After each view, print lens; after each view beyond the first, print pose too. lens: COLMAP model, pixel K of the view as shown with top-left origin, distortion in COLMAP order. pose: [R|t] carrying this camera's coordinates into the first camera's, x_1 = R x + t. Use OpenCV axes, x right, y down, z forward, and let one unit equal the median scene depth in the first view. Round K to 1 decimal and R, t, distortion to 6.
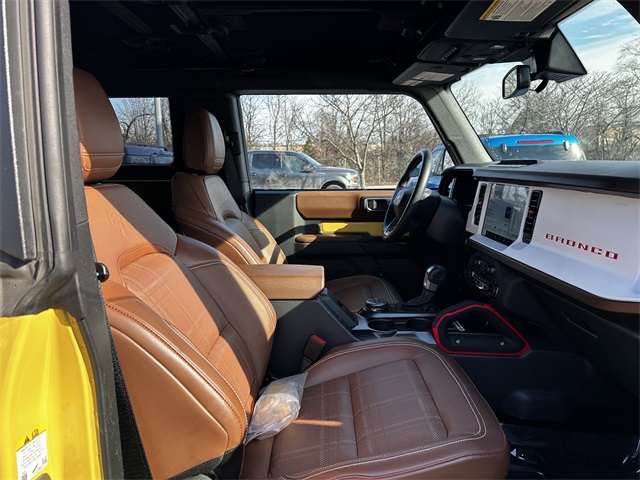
lens RADIAL K [[454.6, 0, 320.0], [0, 454.6, 240.0], [0, 0, 1]] dist [0.051211, -0.072855]
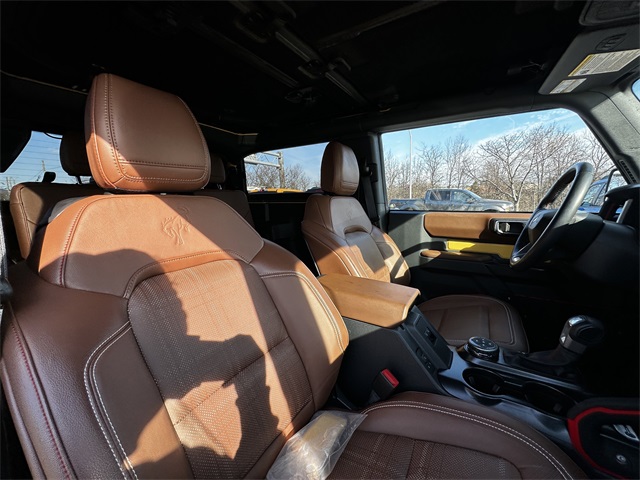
lens RADIAL K [[253.6, 0, 320.0], [0, 253.6, 240.0], [0, 0, 1]] dist [-0.011794, 0.000312]
pose [[0.837622, 0.082259, -0.540021, 0.081304], [-0.086275, 0.996110, 0.017912, -0.026238], [0.539393, 0.031587, 0.841461, 0.337511]]
